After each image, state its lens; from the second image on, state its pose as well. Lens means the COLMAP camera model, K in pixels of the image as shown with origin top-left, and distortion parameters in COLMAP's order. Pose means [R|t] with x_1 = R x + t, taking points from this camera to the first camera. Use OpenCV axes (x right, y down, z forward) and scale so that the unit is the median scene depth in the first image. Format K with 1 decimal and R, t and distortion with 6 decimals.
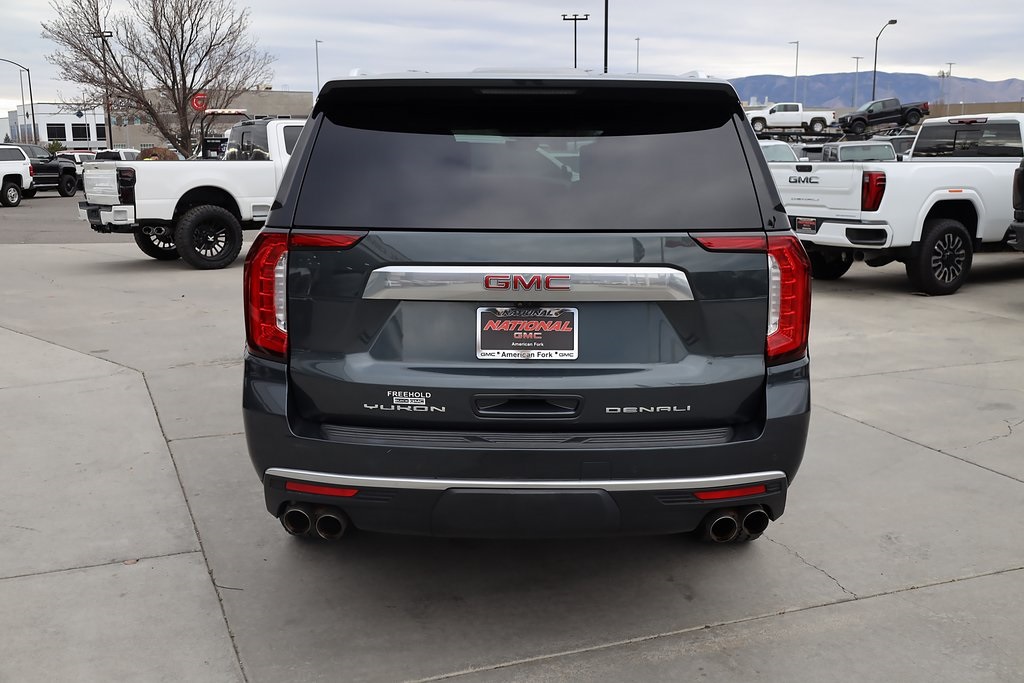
lens RADIAL K [[1058.8, 0, 512.0], [0, 1058.8, 341.5], [0, 0, 1]] dist [-0.004344, -0.015992]
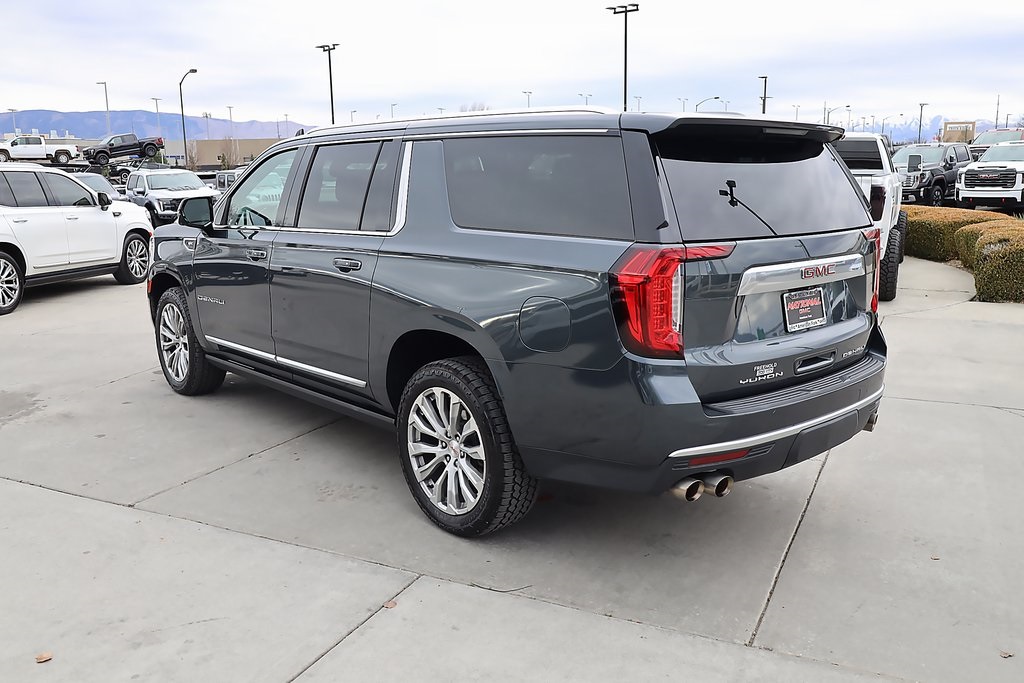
lens RADIAL K [[869.8, 0, 512.0], [0, 869.8, 341.5], [0, 0, 1]] dist [0.001370, 0.010398]
pose [[0.739256, -0.138116, 0.659109, -0.885850], [0.133286, 0.989389, 0.057833, -0.071451], [-0.660103, 0.045097, 0.749820, 0.361726]]
